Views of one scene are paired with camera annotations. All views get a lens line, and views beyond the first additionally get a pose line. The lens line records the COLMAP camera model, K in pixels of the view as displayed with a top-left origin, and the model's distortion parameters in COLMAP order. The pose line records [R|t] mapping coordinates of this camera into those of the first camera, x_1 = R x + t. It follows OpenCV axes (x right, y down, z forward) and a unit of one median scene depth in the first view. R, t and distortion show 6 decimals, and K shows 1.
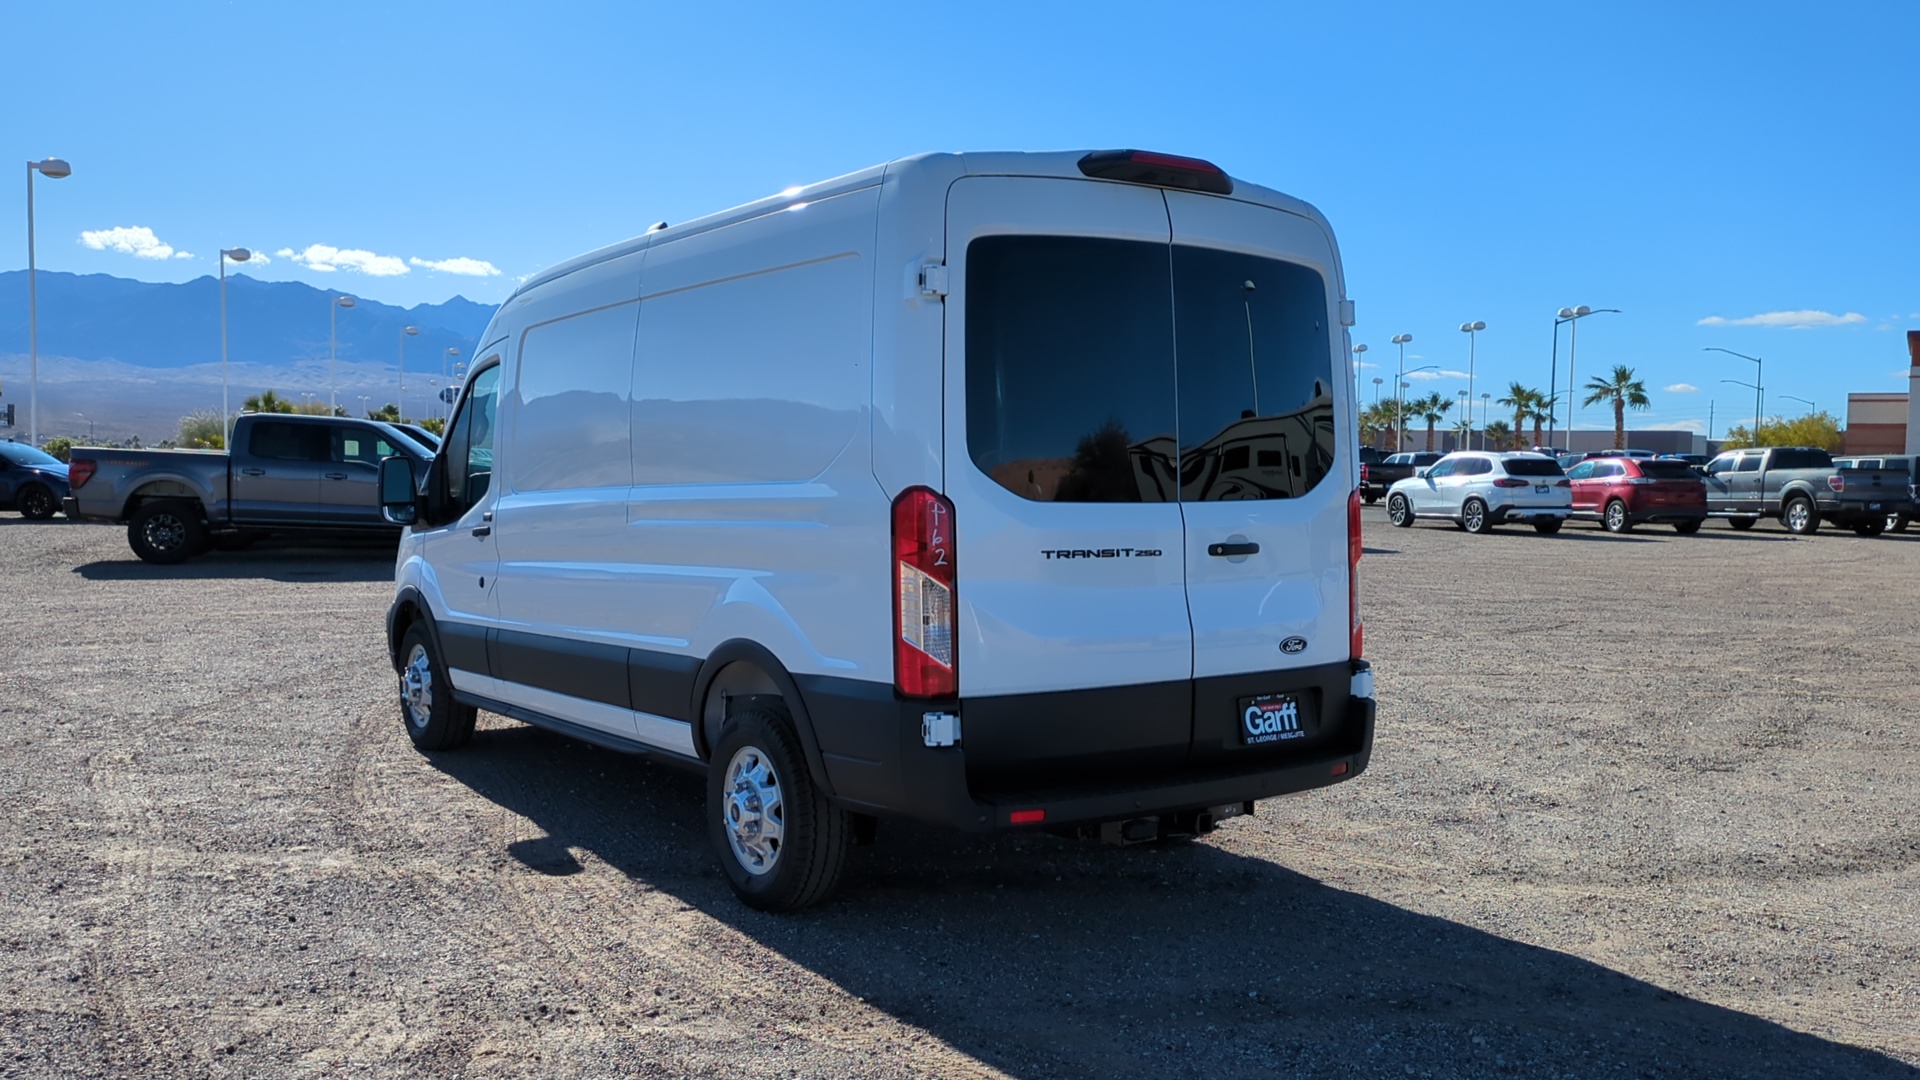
lens RADIAL K [[1659.6, 0, 964.0], [0, 1659.6, 543.7], [0, 0, 1]] dist [0.046643, -0.017909]
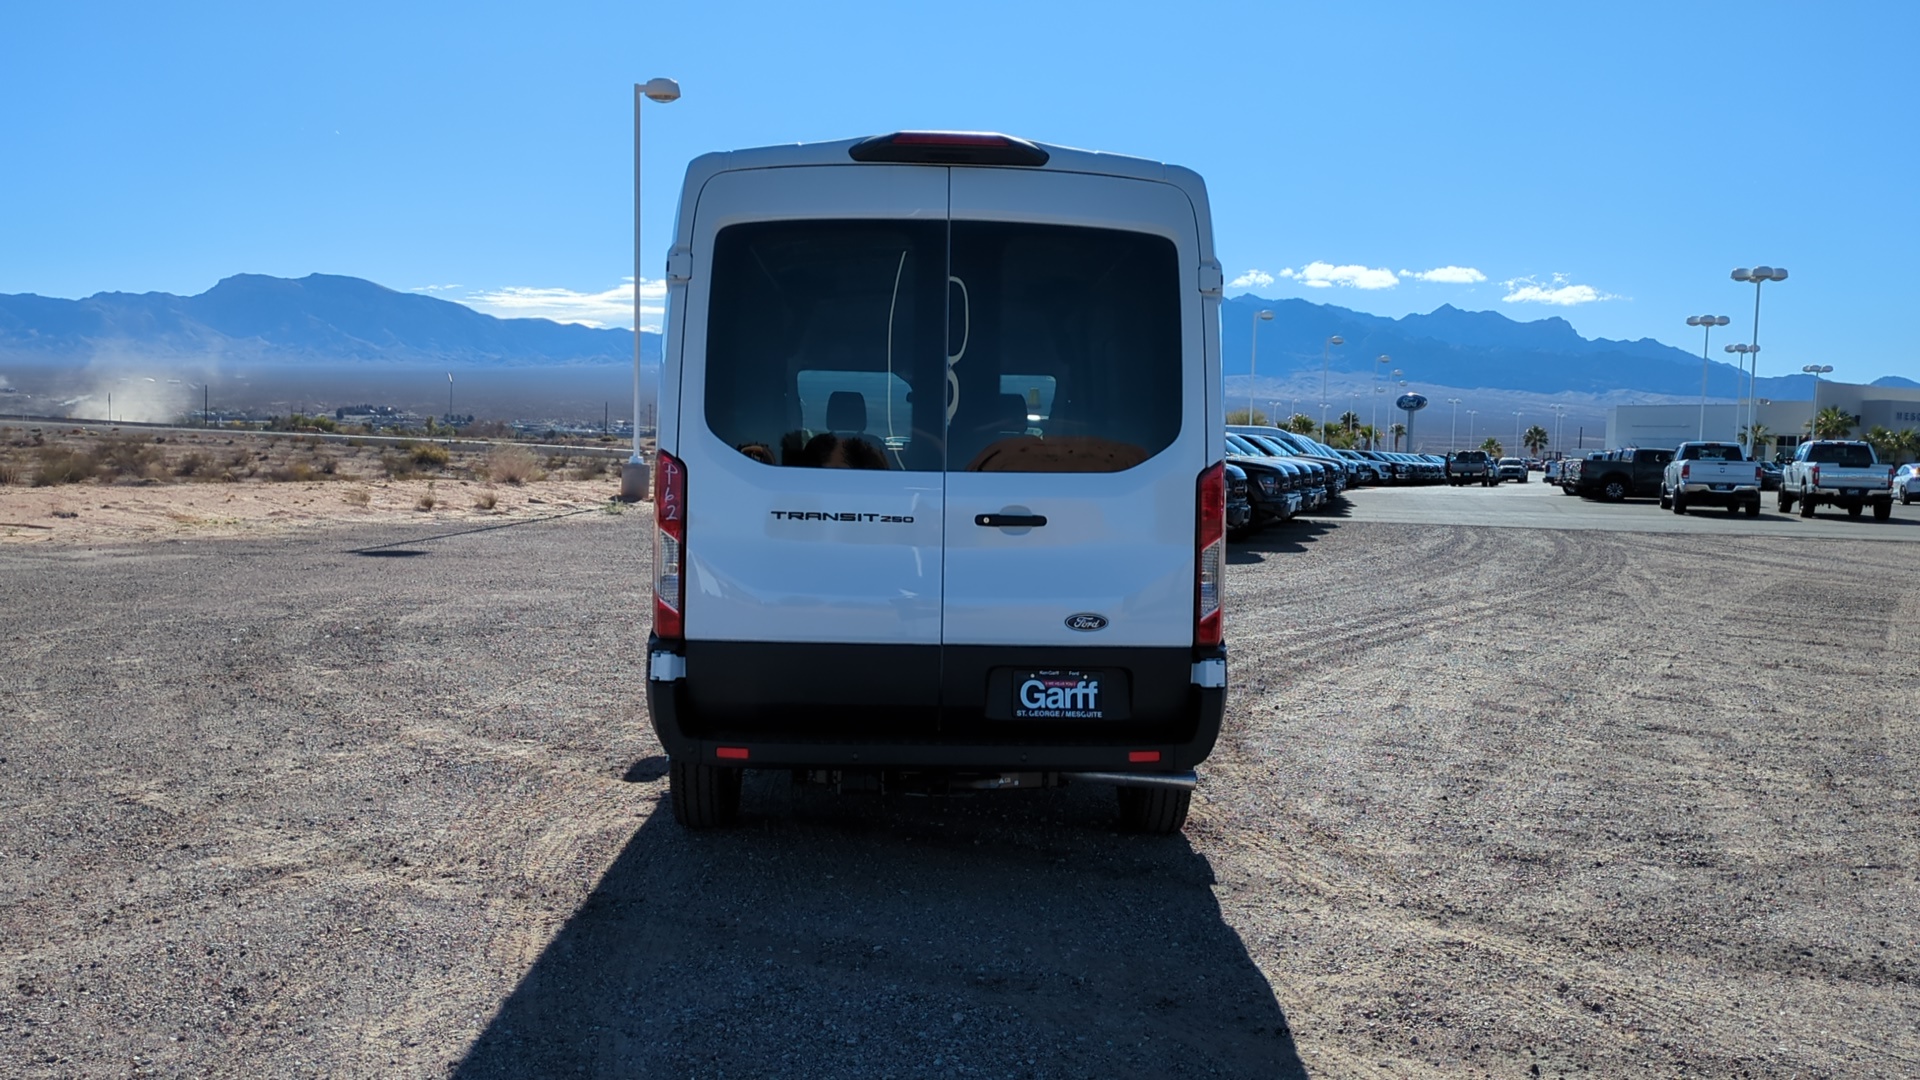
lens RADIAL K [[1659.6, 0, 967.2], [0, 1659.6, 534.7], [0, 0, 1]] dist [0.046643, -0.017909]
pose [[0.841194, 0.036488, -0.539501, 0.670362], [-0.041994, 0.999116, 0.002094, 0.010736], [0.539100, 0.020894, 0.841982, 0.142074]]
